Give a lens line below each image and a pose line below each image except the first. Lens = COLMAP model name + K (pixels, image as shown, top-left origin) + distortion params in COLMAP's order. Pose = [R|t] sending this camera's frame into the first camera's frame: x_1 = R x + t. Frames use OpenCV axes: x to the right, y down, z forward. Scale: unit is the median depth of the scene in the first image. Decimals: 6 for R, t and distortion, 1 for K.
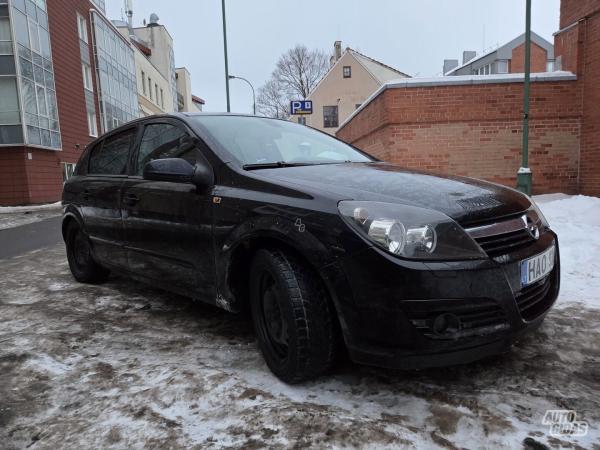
lens RADIAL K [[399.1, 0, 297.2], [0, 399.1, 226.7], [0, 0, 1]] dist [0.067142, -0.051908]
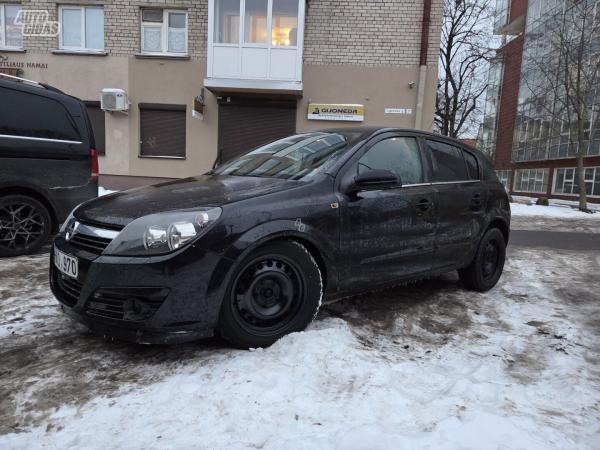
lens RADIAL K [[399.1, 0, 294.3], [0, 399.1, 224.0], [0, 0, 1]] dist [0.067142, -0.051908]
pose [[-0.081474, 0.158447, -0.984000, 1.089386], [-0.161419, 0.972150, 0.169904, -0.214847], [0.983517, 0.172679, -0.053628, 1.087901]]
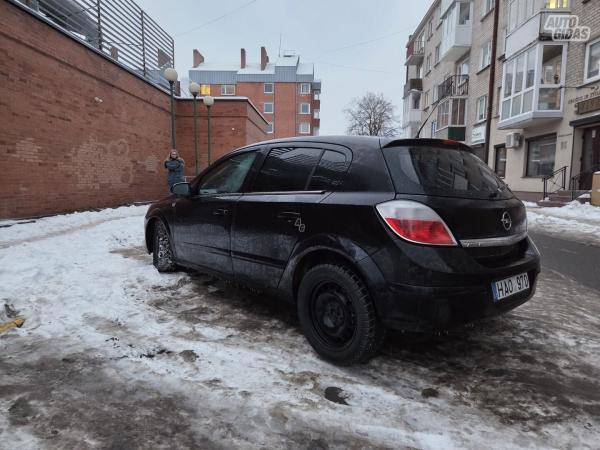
lens RADIAL K [[399.1, 0, 301.5], [0, 399.1, 223.5], [0, 0, 1]] dist [0.067142, -0.051908]
pose [[-0.996998, 0.022521, 0.074074, -0.280805], [0.038325, 0.974874, 0.219435, -0.354862], [-0.067271, 0.221615, -0.972811, 2.477056]]
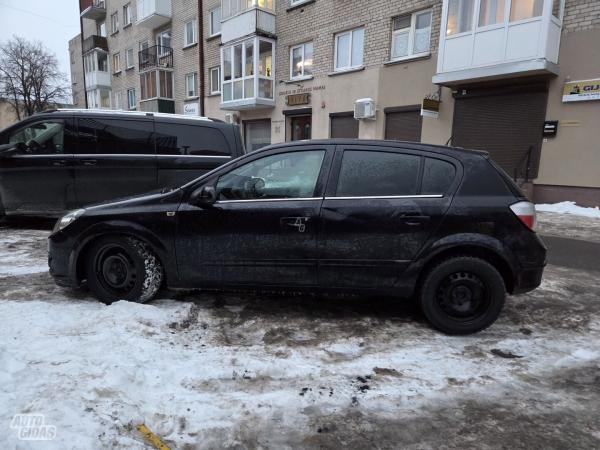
lens RADIAL K [[399.1, 0, 302.5], [0, 399.1, 229.6], [0, 0, 1]] dist [0.067142, -0.051908]
pose [[-0.754172, 0.139094, -0.641777, 0.693448], [-0.071410, 0.954142, 0.290711, -0.418369], [0.652783, 0.265076, -0.709655, 2.108485]]
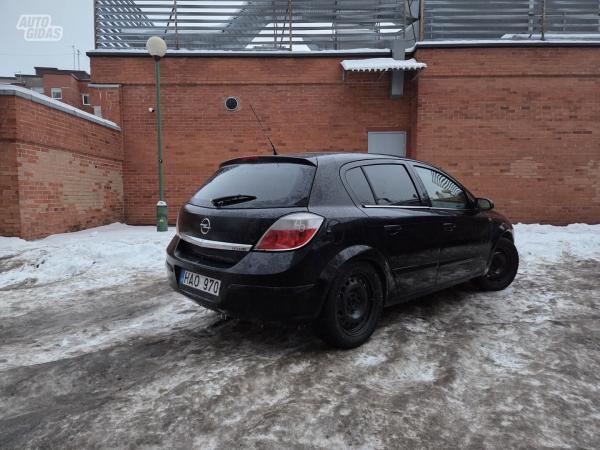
lens RADIAL K [[399.1, 0, 297.6], [0, 399.1, 224.8], [0, 0, 1]] dist [0.067142, -0.051908]
pose [[0.028593, -0.037770, 0.998877, -1.625902], [0.120481, 0.992131, 0.034066, -0.160955], [-0.992304, 0.119372, 0.032918, 1.352464]]
